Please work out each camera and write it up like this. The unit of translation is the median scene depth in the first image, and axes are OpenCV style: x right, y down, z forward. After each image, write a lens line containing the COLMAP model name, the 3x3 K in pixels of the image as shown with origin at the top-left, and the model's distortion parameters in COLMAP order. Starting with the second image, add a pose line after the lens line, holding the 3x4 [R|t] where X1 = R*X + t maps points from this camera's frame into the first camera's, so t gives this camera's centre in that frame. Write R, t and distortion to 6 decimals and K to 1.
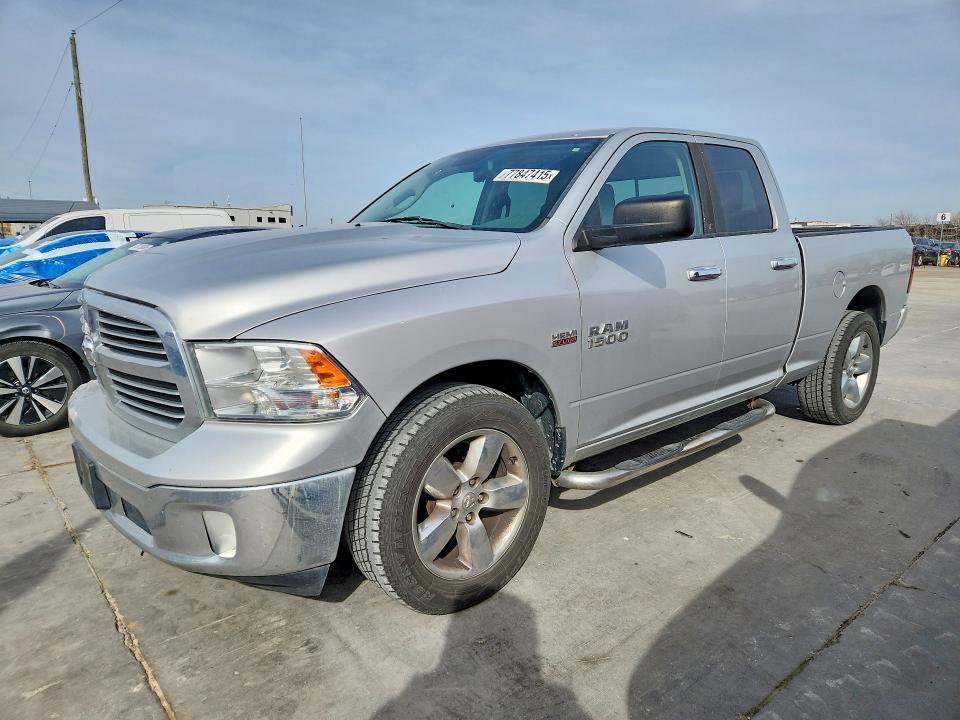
lens RADIAL K [[702.6, 0, 476.5], [0, 702.6, 362.8], [0, 0, 1]] dist [0.007874, 0.004941]
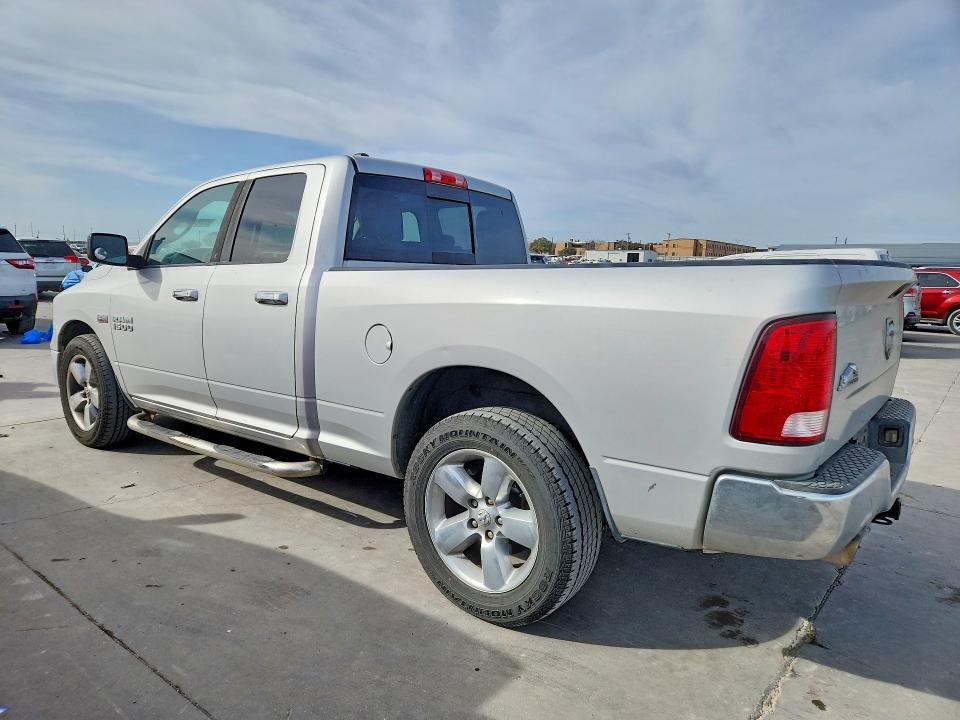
lens RADIAL K [[702.6, 0, 479.8], [0, 702.6, 360.1], [0, 0, 1]] dist [0.007874, 0.004941]
pose [[0.126446, 0.135669, -0.982652, 1.354325], [-0.208034, 0.972201, 0.107456, -0.218144], [0.969914, 0.190838, 0.151155, 1.147854]]
